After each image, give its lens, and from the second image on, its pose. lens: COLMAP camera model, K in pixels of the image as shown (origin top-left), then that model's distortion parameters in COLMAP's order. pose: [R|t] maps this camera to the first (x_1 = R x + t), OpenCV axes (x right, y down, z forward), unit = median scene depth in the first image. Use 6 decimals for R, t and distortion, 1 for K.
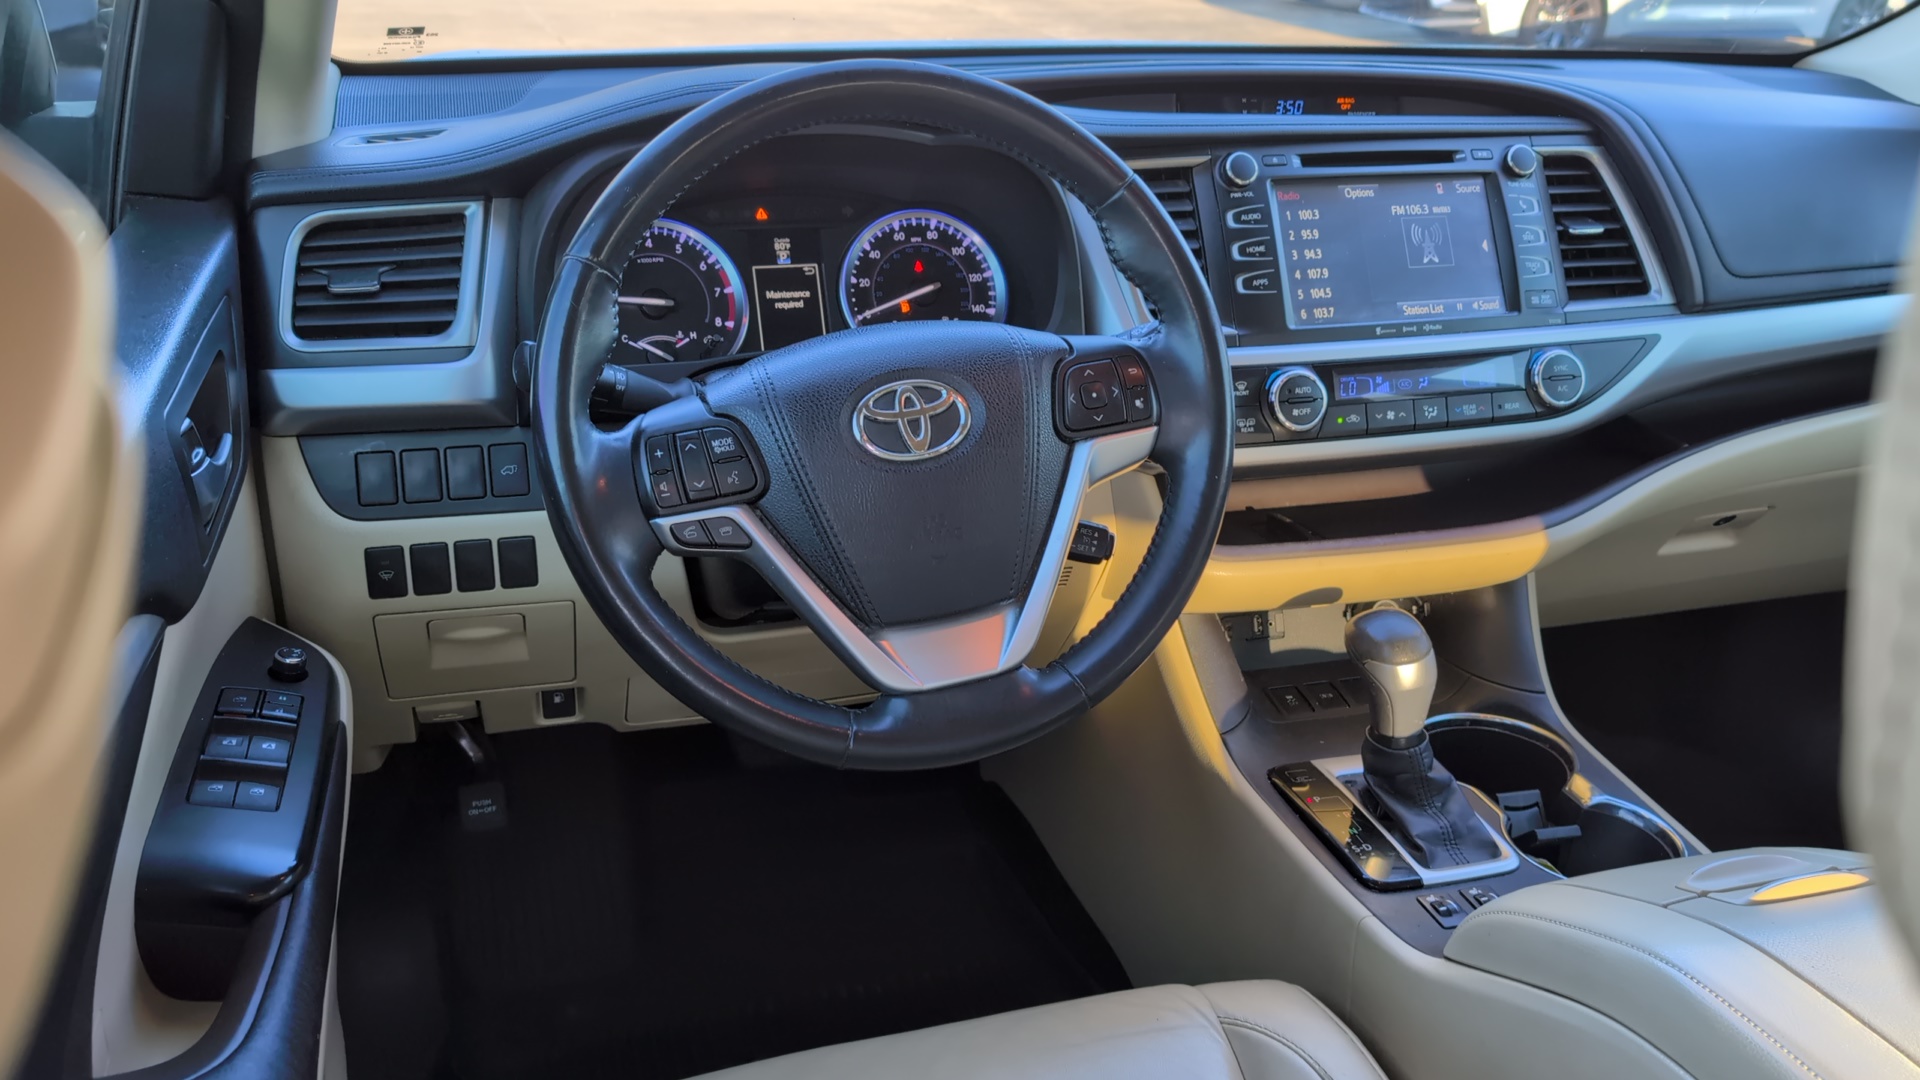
lens RADIAL K [[1640.1, 0, 970.8], [0, 1640.1, 533.1], [0, 0, 1]] dist [0.022954, -0.031863]
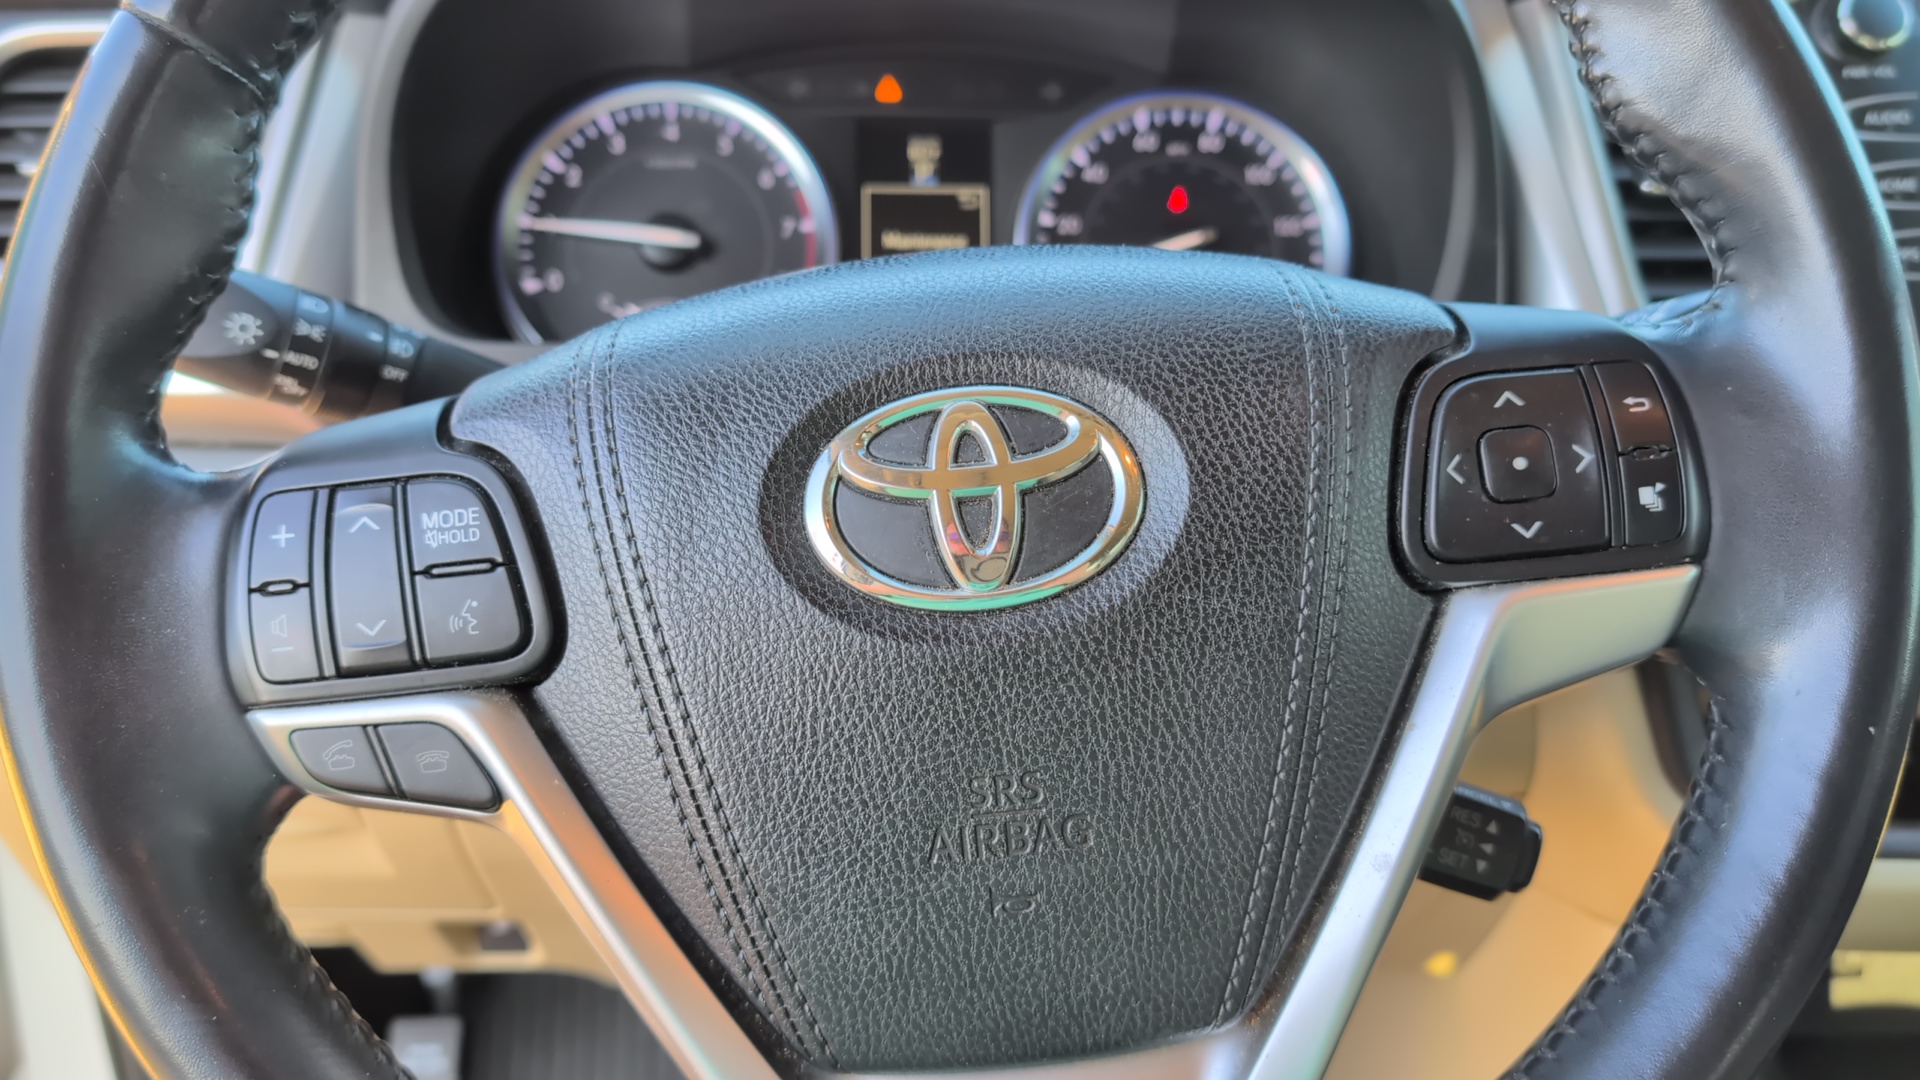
lens RADIAL K [[1640.1, 0, 963.6], [0, 1640.1, 529.9], [0, 0, 1]] dist [0.022954, -0.031863]
pose [[0.968258, 0.078824, -0.237197, 0.035119], [-0.087677, 0.995783, -0.026994, -0.039107], [0.234069, 0.046934, 0.971086, 0.492901]]
